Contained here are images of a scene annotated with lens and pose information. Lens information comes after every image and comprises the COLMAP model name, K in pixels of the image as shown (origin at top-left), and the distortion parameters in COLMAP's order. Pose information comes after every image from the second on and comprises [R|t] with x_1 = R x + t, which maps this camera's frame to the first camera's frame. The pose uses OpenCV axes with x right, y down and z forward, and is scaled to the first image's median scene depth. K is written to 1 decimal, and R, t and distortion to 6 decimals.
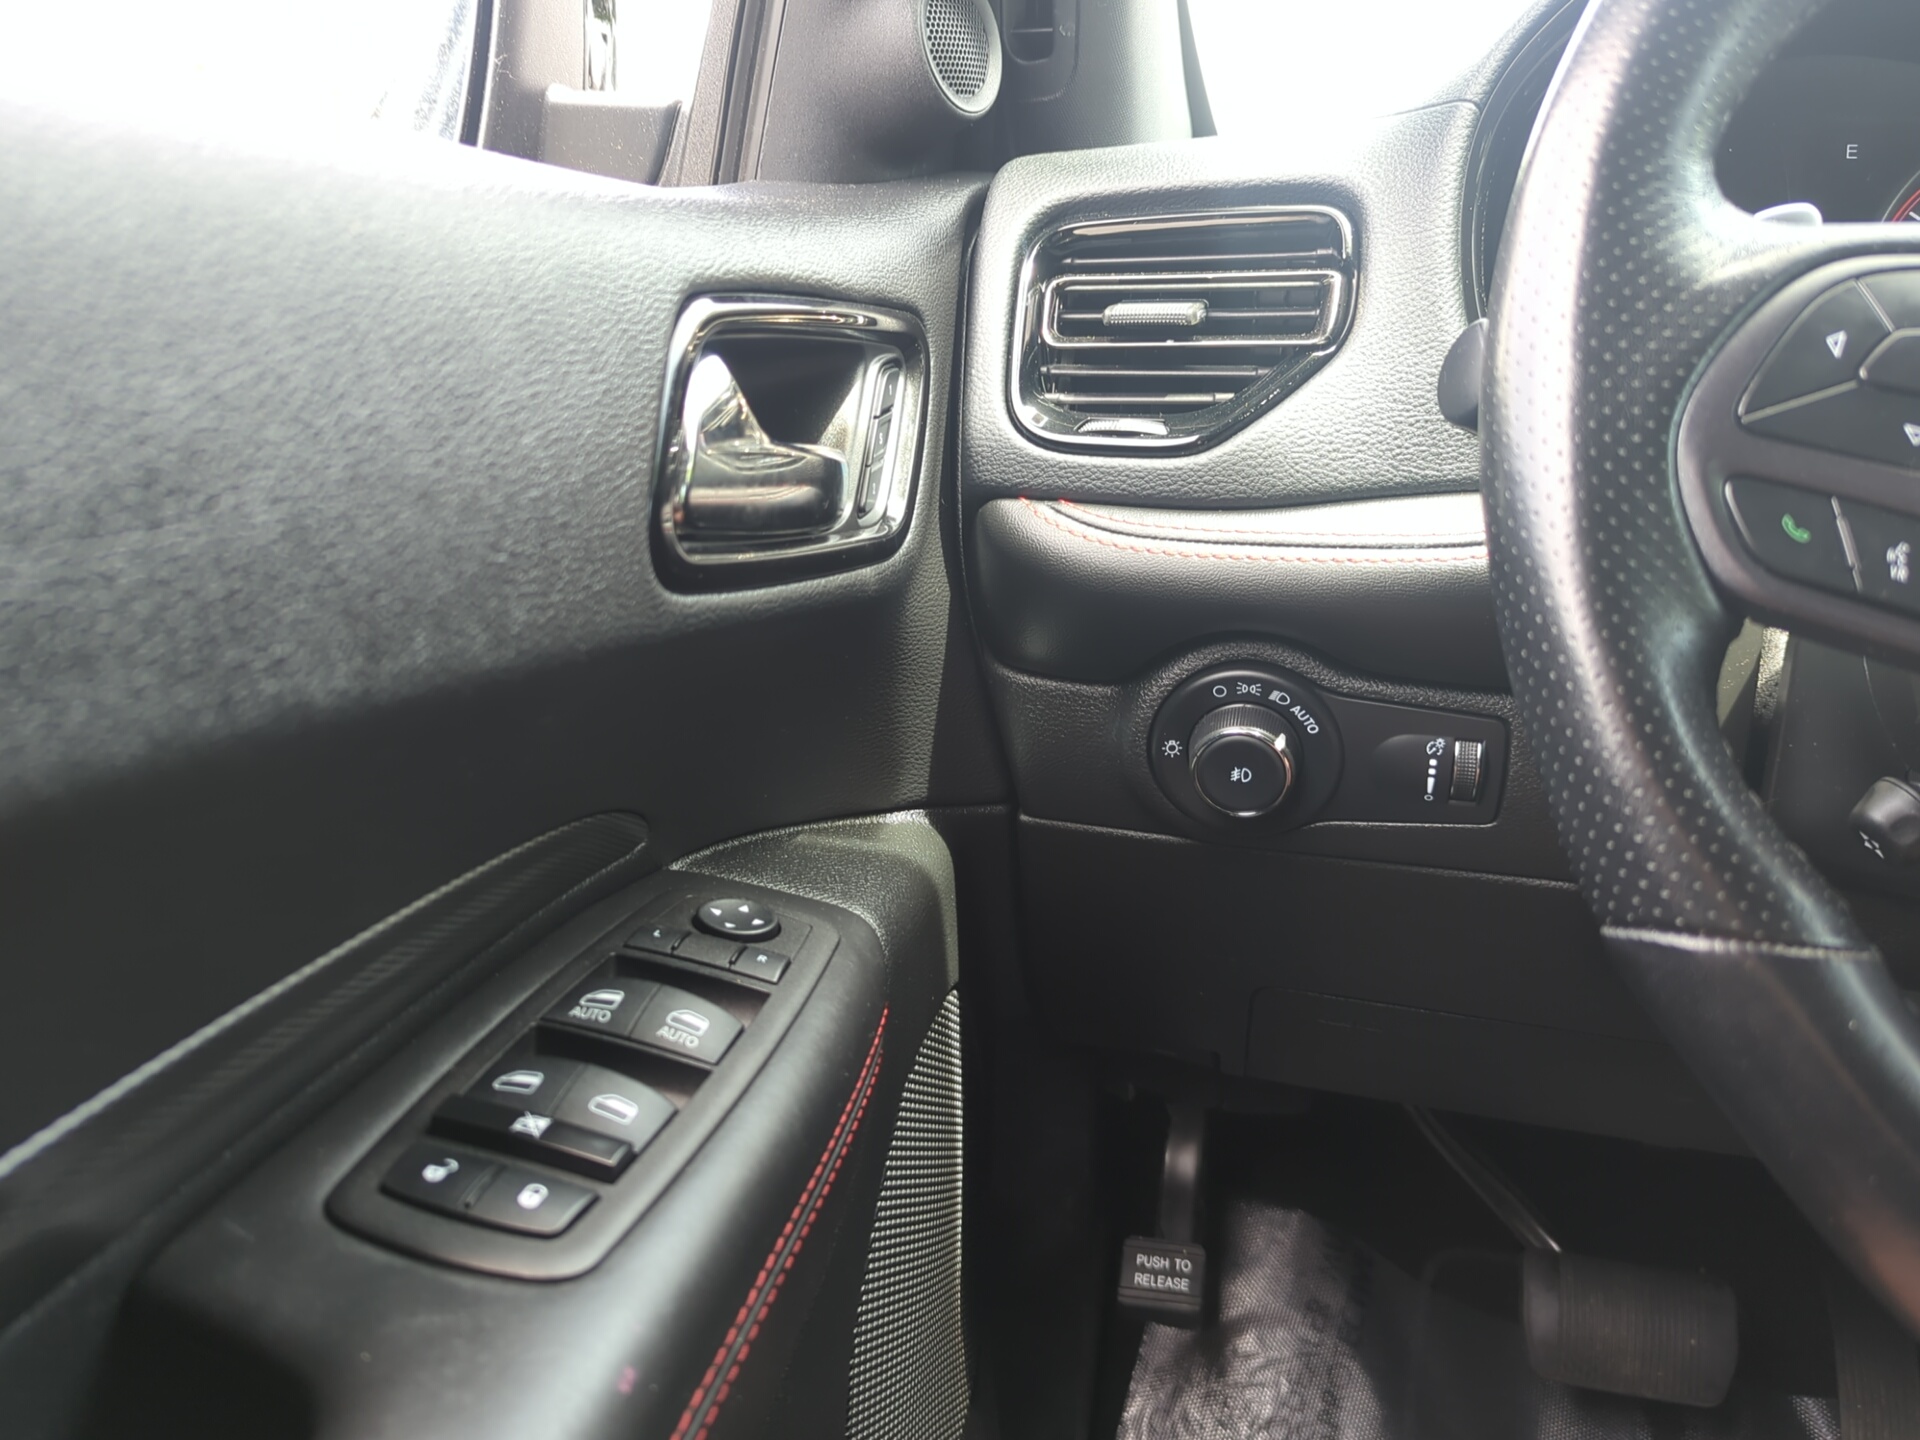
lens RADIAL K [[1557.2, 0, 978.2], [0, 1557.2, 690.7], [0, 0, 1]] dist [0.070442, -0.073724]
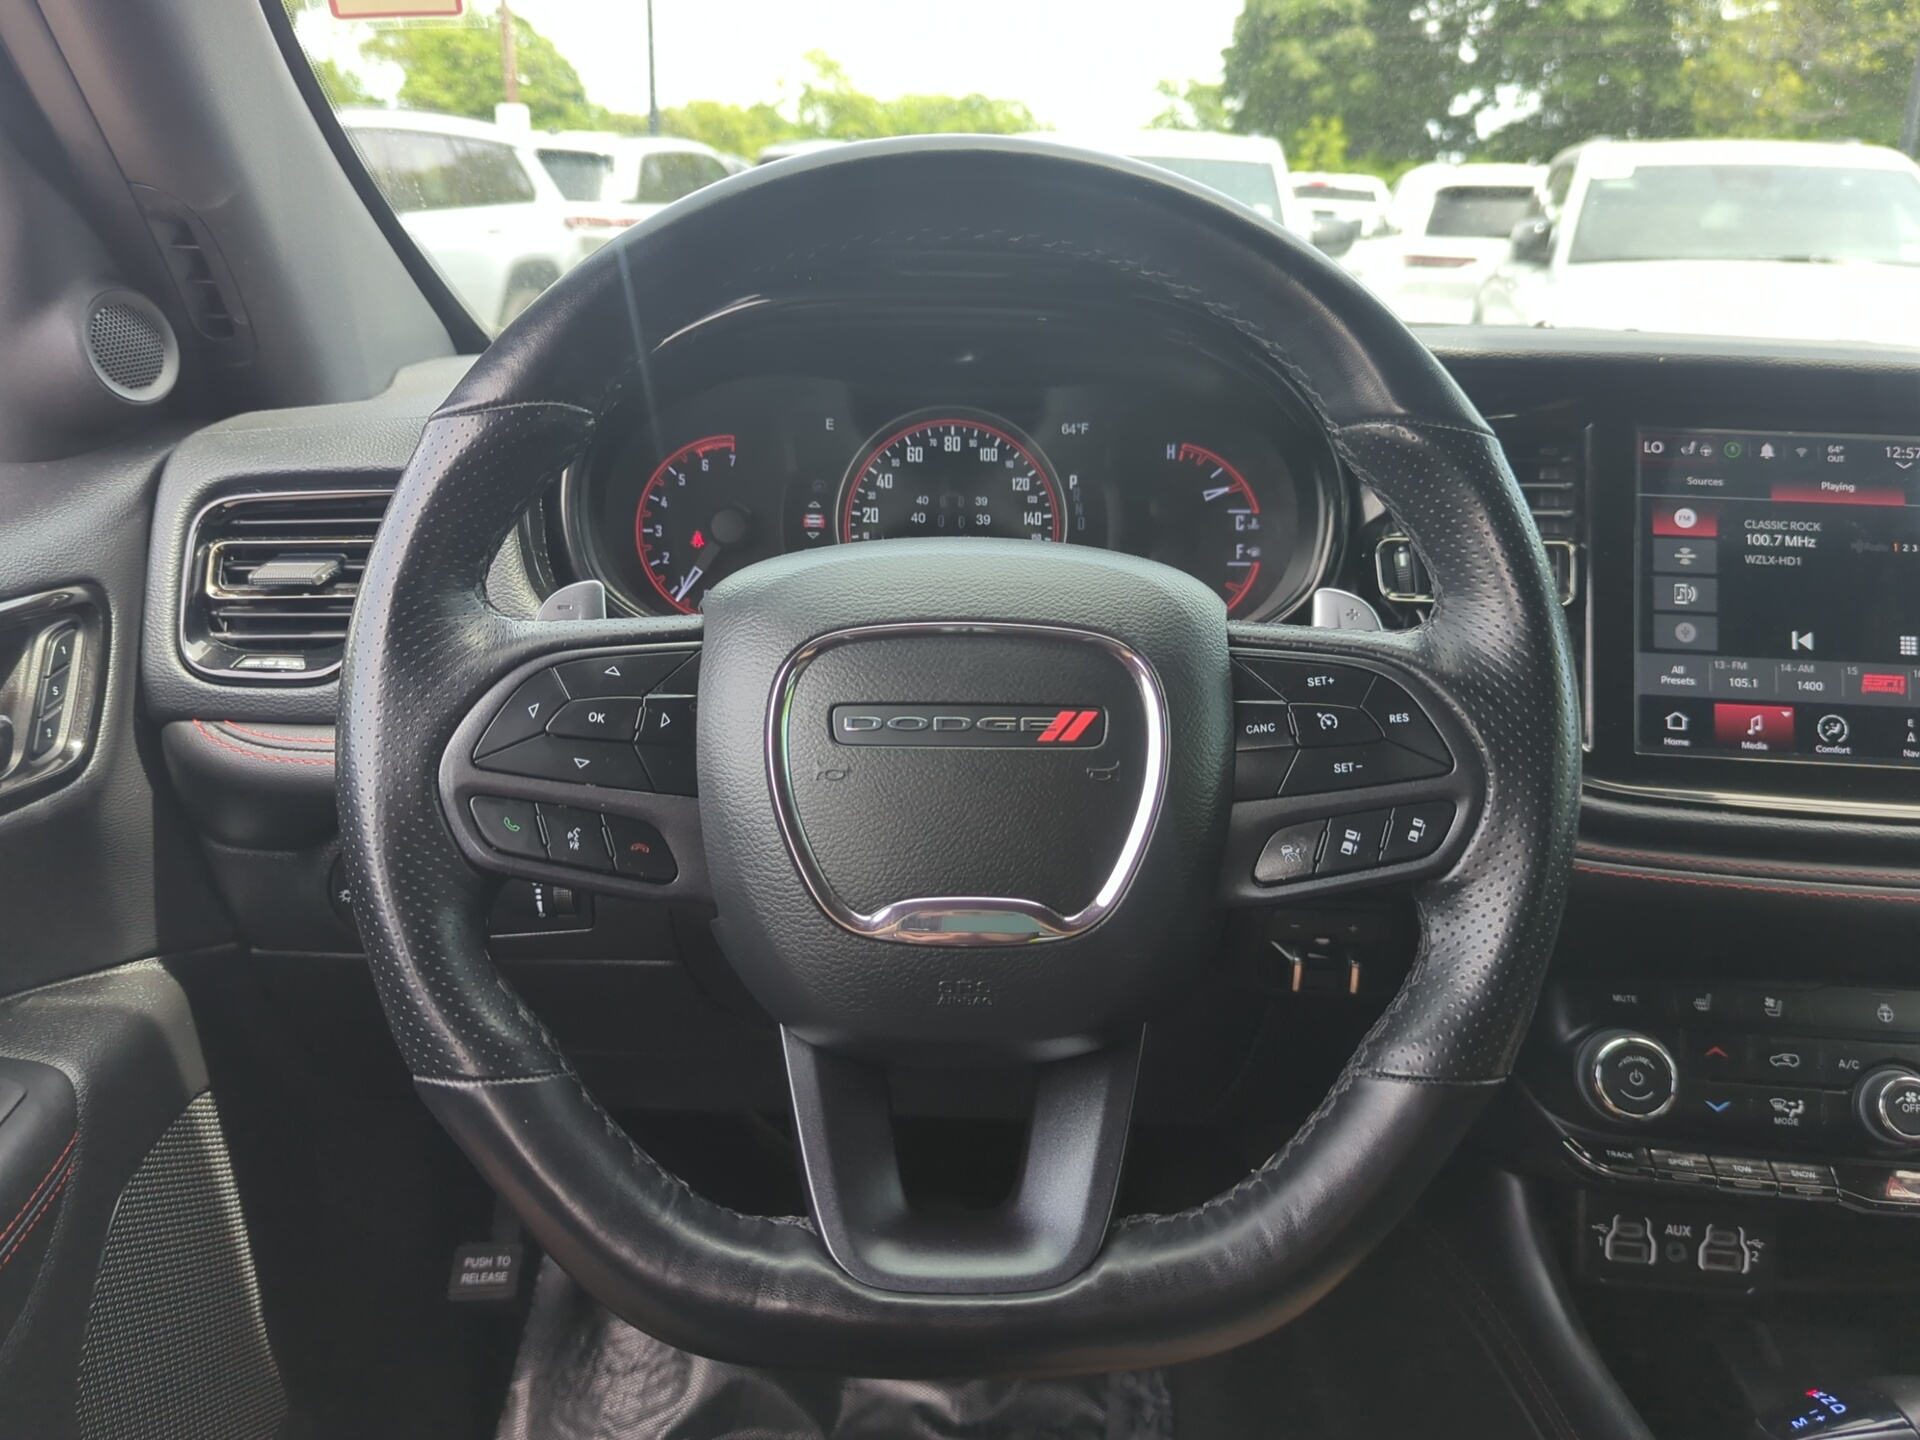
lens RADIAL K [[1554.2, 0, 974.9], [0, 1554.2, 695.9], [0, 0, 1]] dist [0.065054, -0.065036]
pose [[0.968083, -0.074643, 0.239256, 0.337880], [0.066468, 0.996901, 0.042068, -0.153608], [-0.241655, -0.024823, 0.970045, -0.406497]]
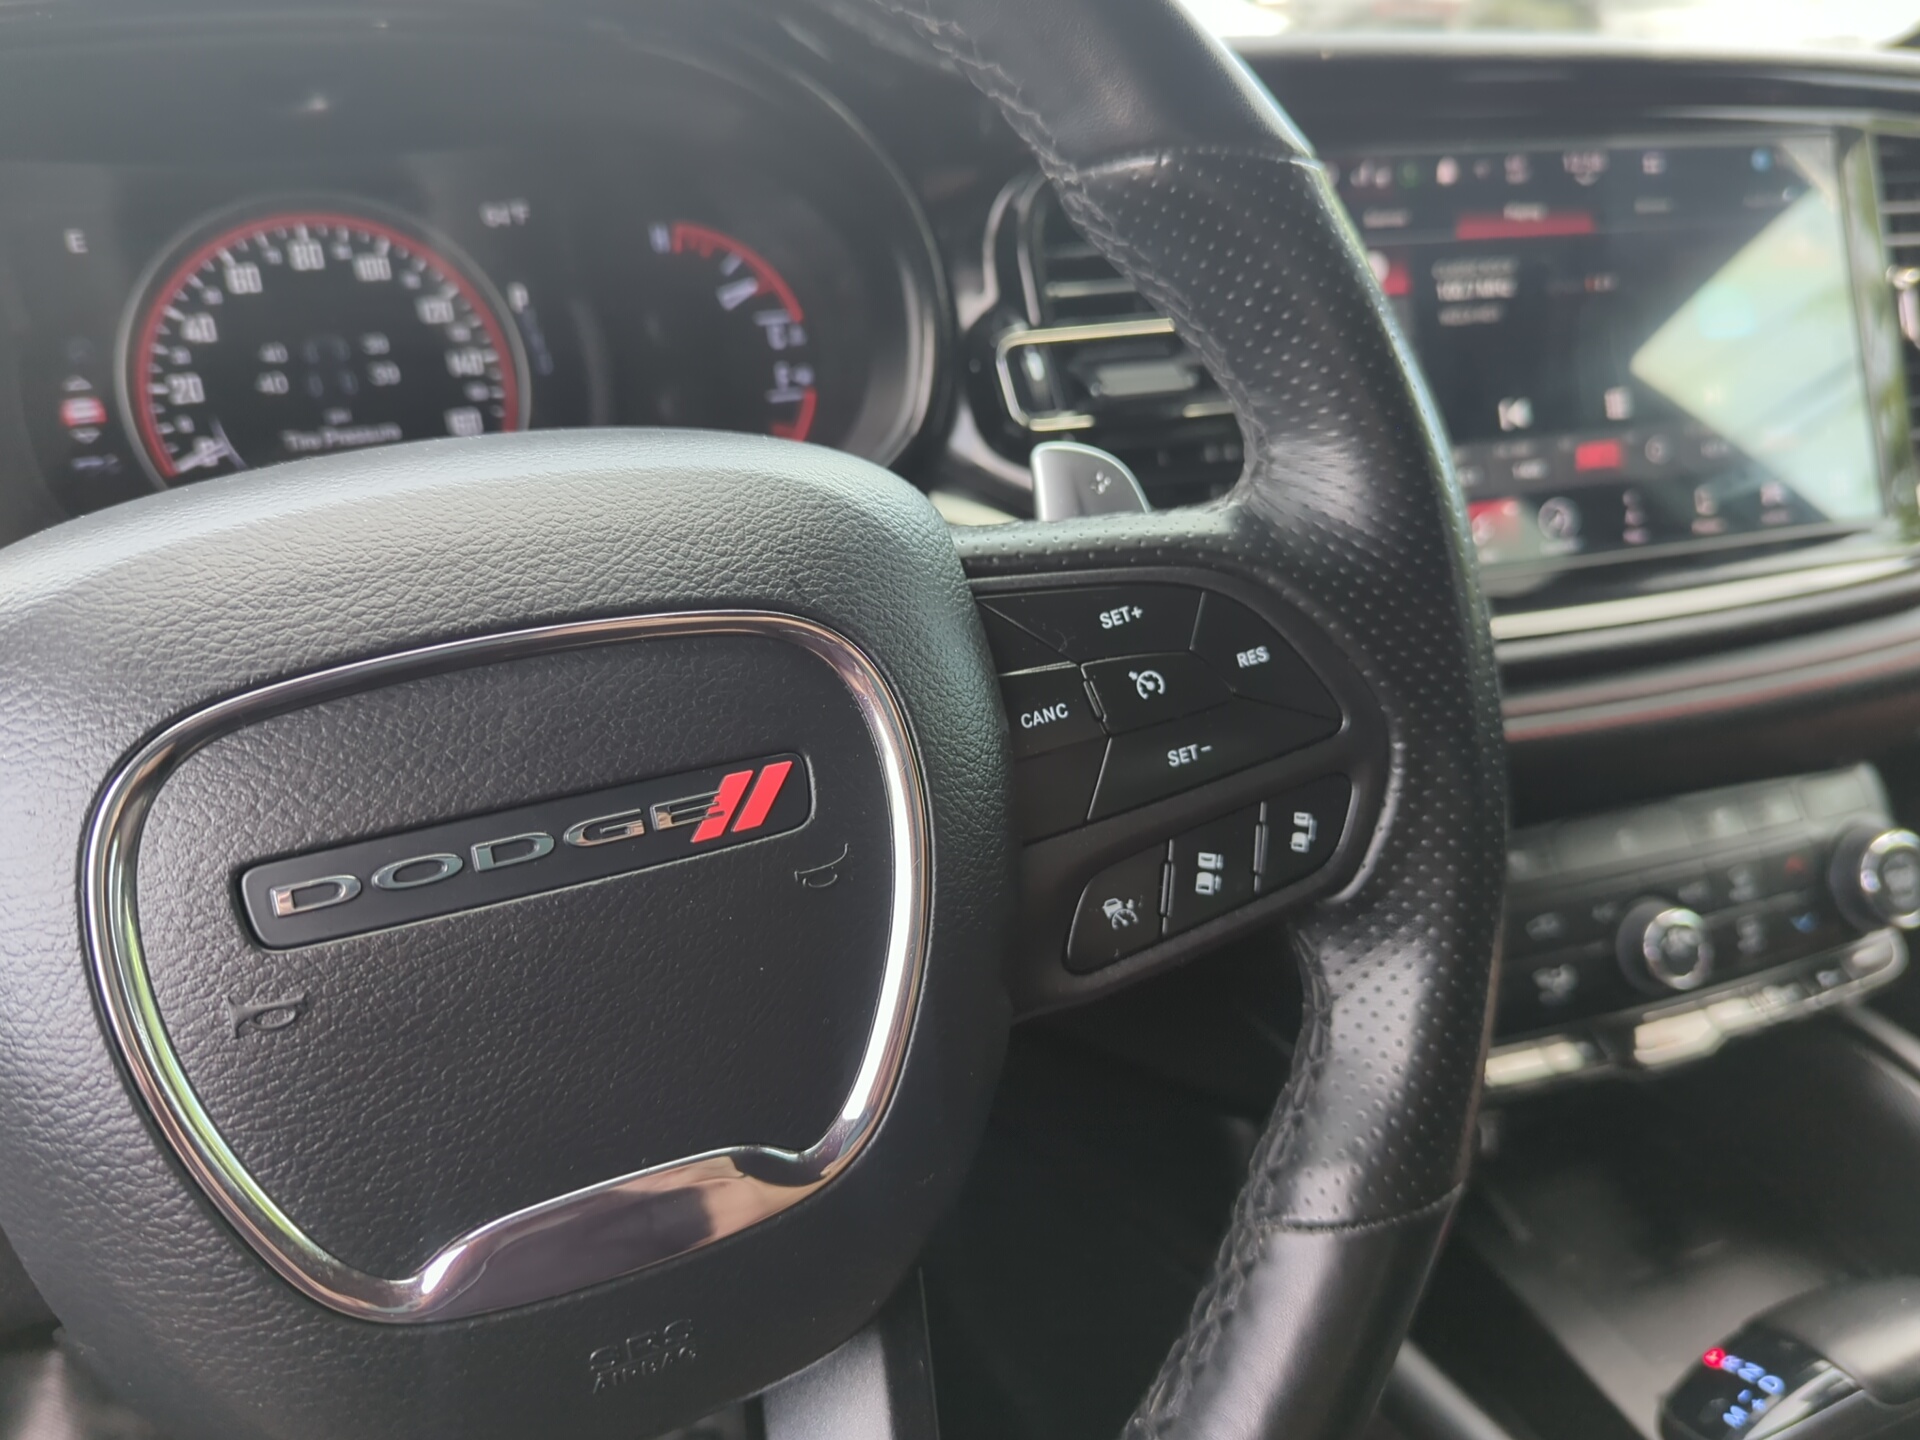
lens RADIAL K [[1565.5, 0, 967.8], [0, 1565.5, 701.8], [0, 0, 1]] dist [0.042184, -0.066119]
pose [[0.782132, -0.284288, 0.554482, 0.407444], [0.187144, 0.955948, 0.226143, -0.217771], [-0.594345, -0.073106, 0.800880, 0.052551]]
